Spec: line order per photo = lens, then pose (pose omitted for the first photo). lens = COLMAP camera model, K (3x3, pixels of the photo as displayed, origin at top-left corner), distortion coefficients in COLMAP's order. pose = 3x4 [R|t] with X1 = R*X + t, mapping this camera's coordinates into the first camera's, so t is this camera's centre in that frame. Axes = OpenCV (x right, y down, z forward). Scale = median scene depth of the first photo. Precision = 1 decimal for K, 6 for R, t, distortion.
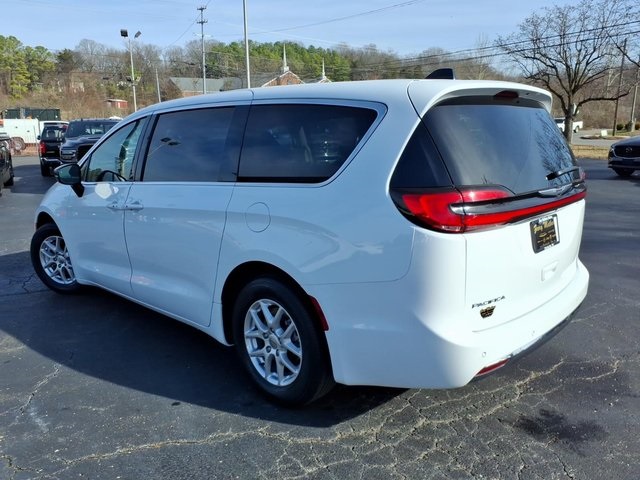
lens RADIAL K [[524.8, 0, 320.0], [0, 524.8, 240.0], [0, 0, 1]] dist [-0.000085, -0.001853]
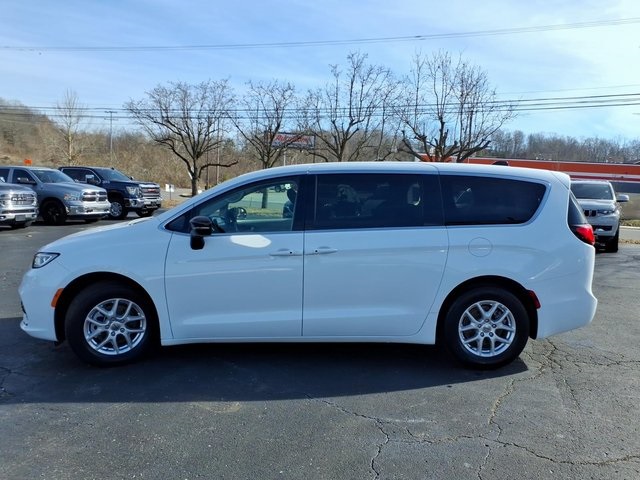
lens RADIAL K [[524.8, 0, 320.0], [0, 524.8, 240.0], [0, 0, 1]] dist [-0.000085, -0.001853]
pose [[0.691973, -0.033571, 0.721142, -1.472143], [0.109258, 0.992282, -0.058645, -0.026449], [-0.713608, 0.119371, 0.690300, 0.239532]]
